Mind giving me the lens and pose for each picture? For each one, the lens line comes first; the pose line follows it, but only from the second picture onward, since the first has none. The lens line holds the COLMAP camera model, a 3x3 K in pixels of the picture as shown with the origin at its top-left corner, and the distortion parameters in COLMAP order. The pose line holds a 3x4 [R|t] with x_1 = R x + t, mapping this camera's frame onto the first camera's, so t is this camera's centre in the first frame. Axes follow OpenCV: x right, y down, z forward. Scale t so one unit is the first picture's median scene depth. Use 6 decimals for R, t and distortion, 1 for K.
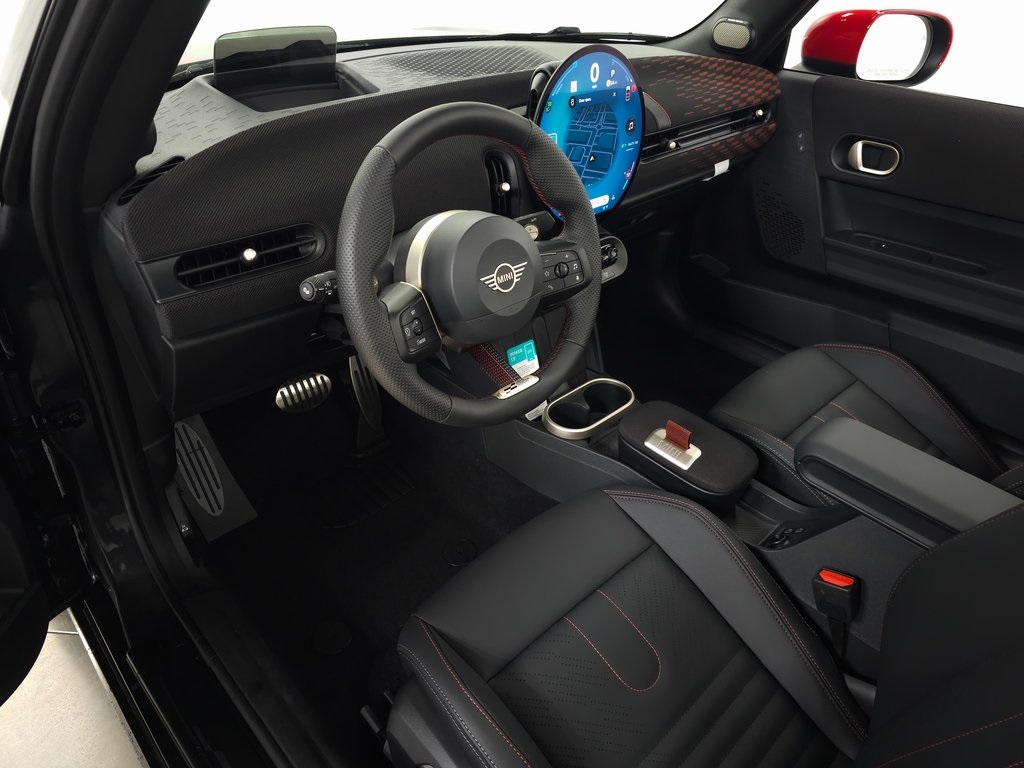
lens RADIAL K [[703.9, 0, 505.3], [0, 703.9, 385.2], [0, 0, 1]] dist [0.072994, -0.094599]
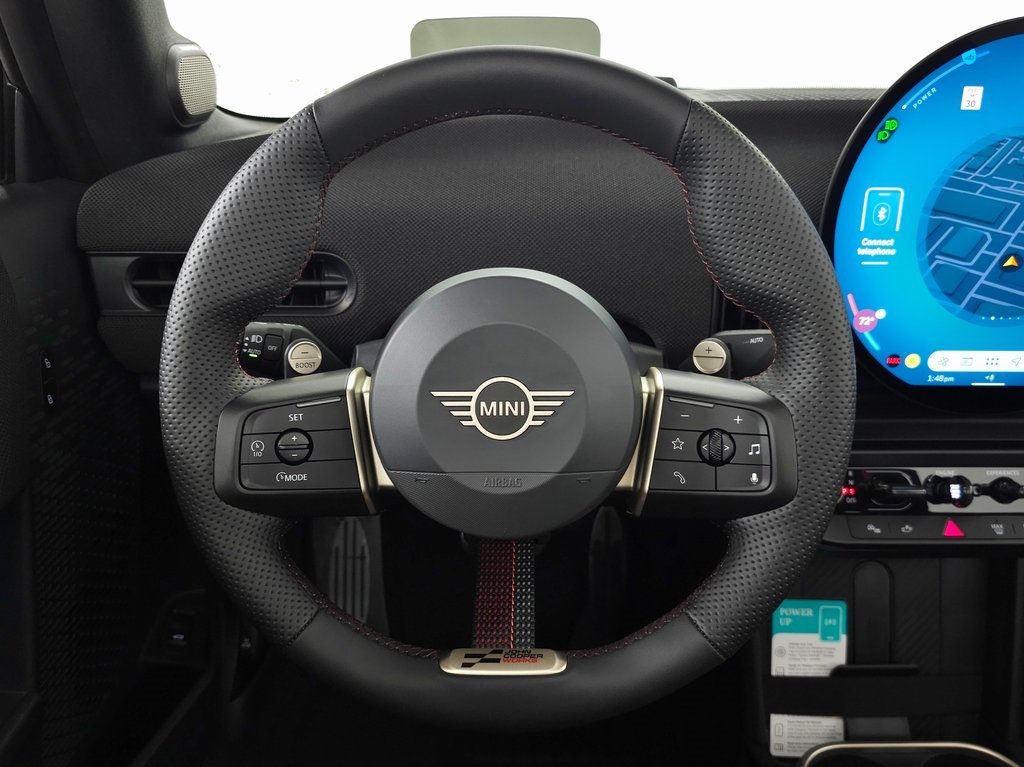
lens RADIAL K [[778.4, 0, 503.8], [0, 778.4, 383.3], [0, 0, 1]] dist [0.055977, -0.074511]
pose [[0.717942, 0.229852, -0.657060, 0.237443], [-0.363330, 0.928870, -0.072059, -0.097979], [0.593760, 0.290464, 0.750387, 0.464595]]
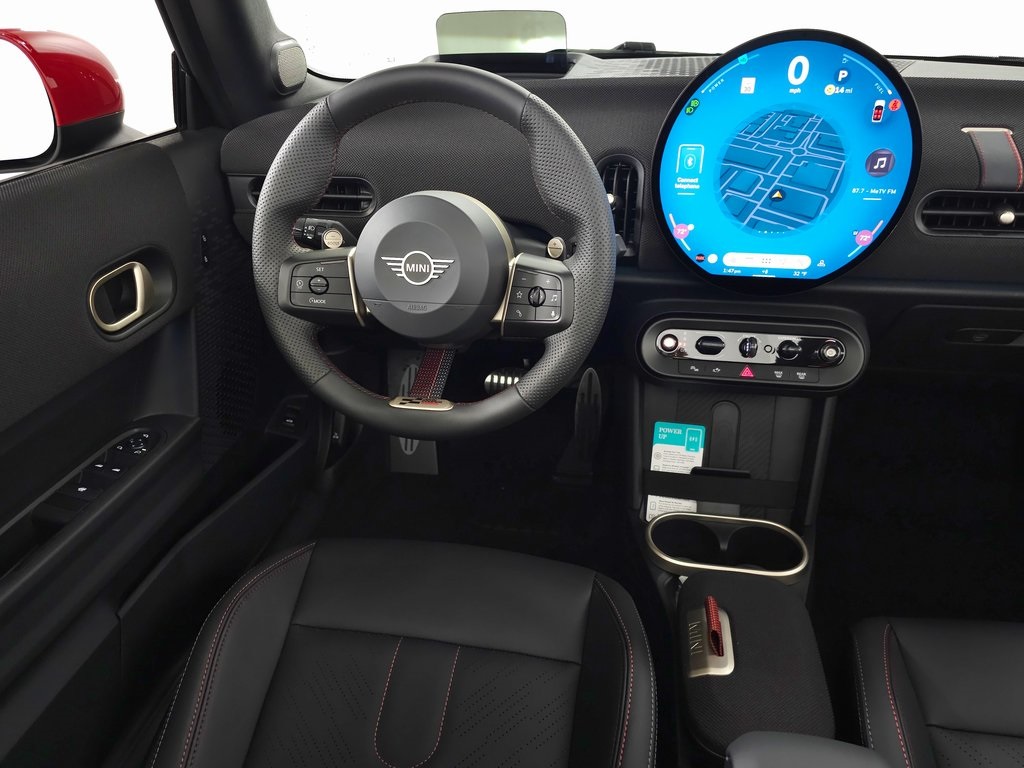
lens RADIAL K [[703.9, 0, 505.3], [0, 703.9, 385.2], [0, 0, 1]] dist [0.072994, -0.094599]
pose [[0.585780, 0.358788, -0.726727, 0.539052], [-0.415736, 0.902738, 0.110580, -0.120700], [0.695719, 0.237351, 0.677967, 0.395036]]
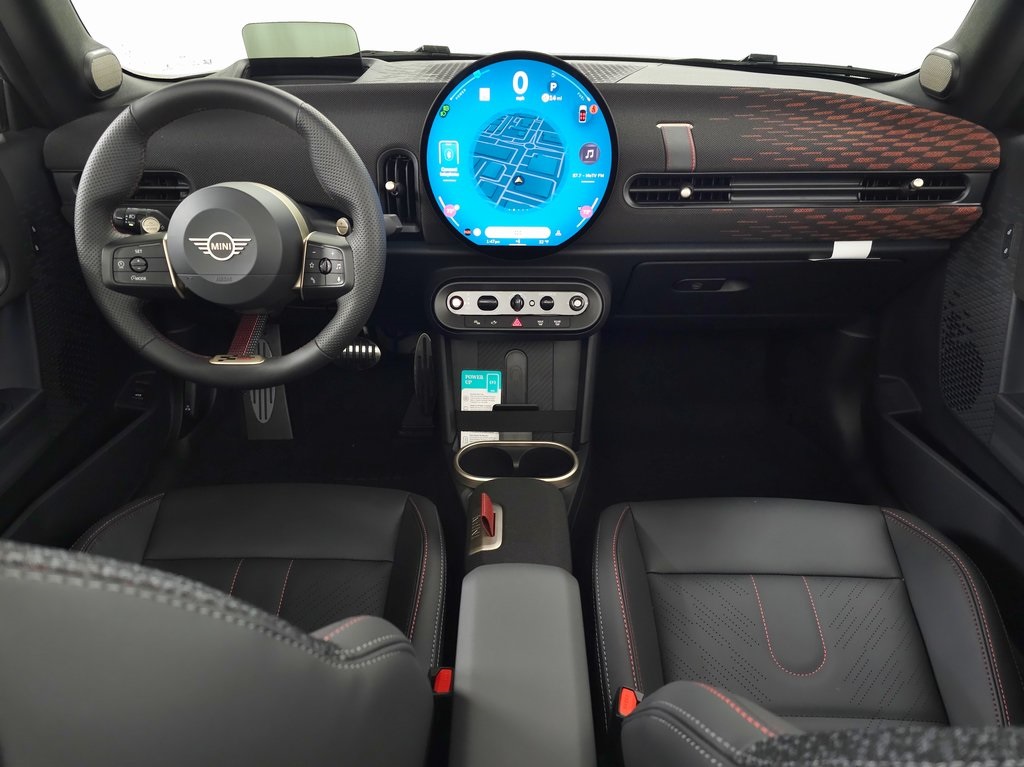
lens RADIAL K [[701.8, 0, 511.5], [0, 701.8, 389.8], [0, 0, 1]] dist [0.061150, -0.053634]
pose [[0.710815, 0.335445, -0.618239, 0.750259], [-0.367885, 0.926449, 0.079703, -0.146007], [0.599503, 0.170787, 0.781939, 0.356059]]
